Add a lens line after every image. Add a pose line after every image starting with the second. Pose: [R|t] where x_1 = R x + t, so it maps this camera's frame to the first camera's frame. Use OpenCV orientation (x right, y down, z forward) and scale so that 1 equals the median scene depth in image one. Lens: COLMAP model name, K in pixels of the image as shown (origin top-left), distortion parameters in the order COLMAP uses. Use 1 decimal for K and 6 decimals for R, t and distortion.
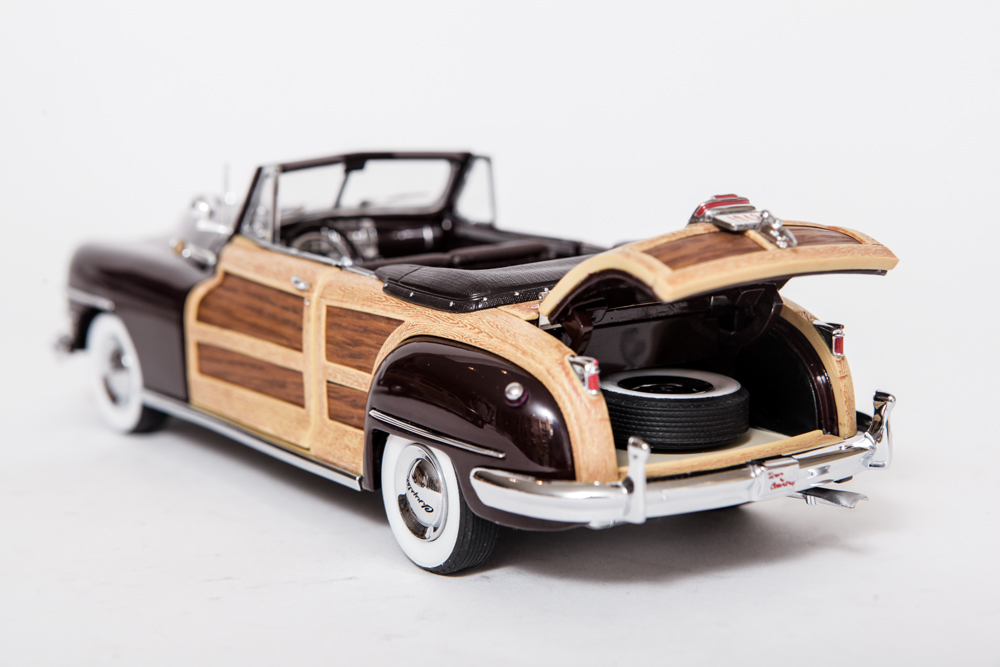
lens RADIAL K [[1814.9, 0, 500.0], [0, 1814.9, 333.5], [0, 0, 1]] dist [0.271964, 0.037577]
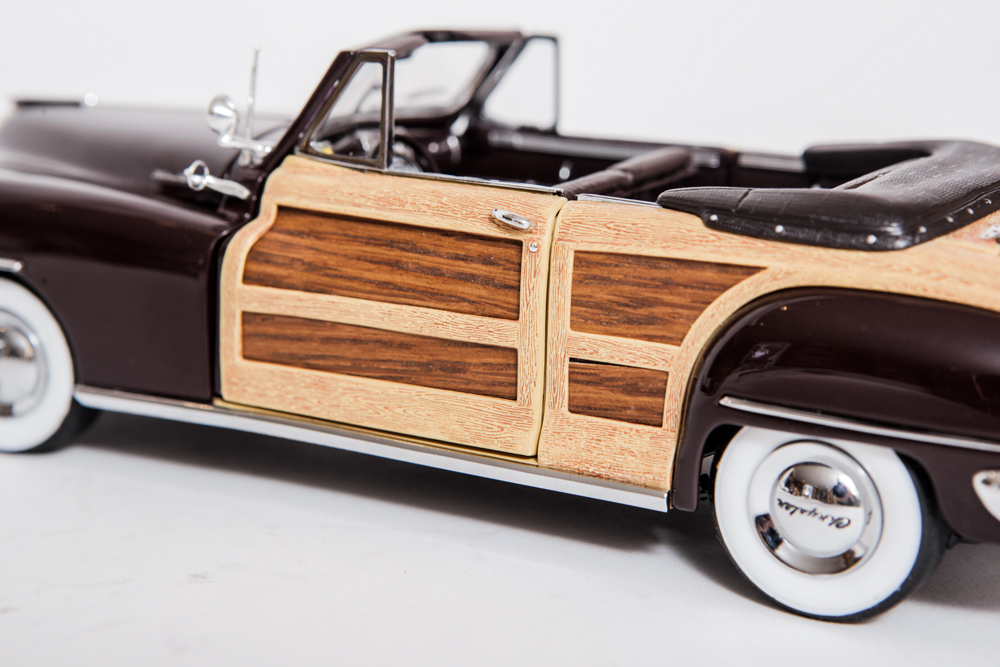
lens RADIAL K [[1814.9, 0, 500.0], [0, 1814.9, 333.5], [0, 0, 1]] dist [0.271964, 0.037577]
pose [[0.900009, -0.076885, 0.429038, -0.419637], [0.053312, 0.996347, 0.066714, -0.031769], [-0.432599, -0.037170, 0.900820, 0.385301]]
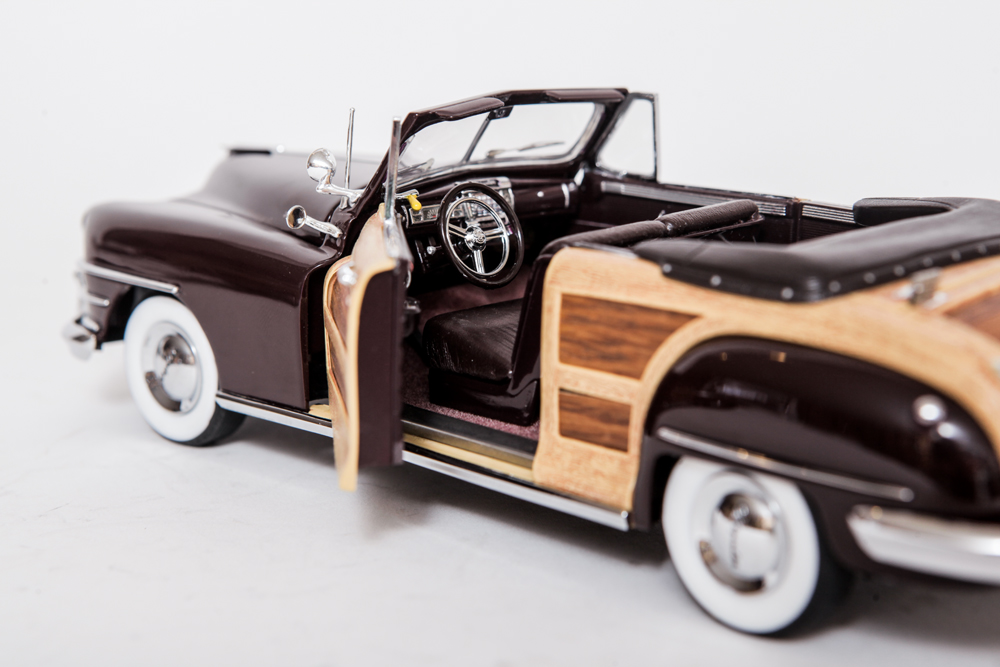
lens RADIAL K [[1814.9, 0, 500.0], [0, 1814.9, 333.5], [0, 0, 1]] dist [0.271964, 0.037577]
pose [[0.985390, -0.036822, 0.166286, -0.251679], [0.029404, 0.998469, 0.046856, -0.035615], [-0.167757, -0.041282, 0.984964, 0.231555]]
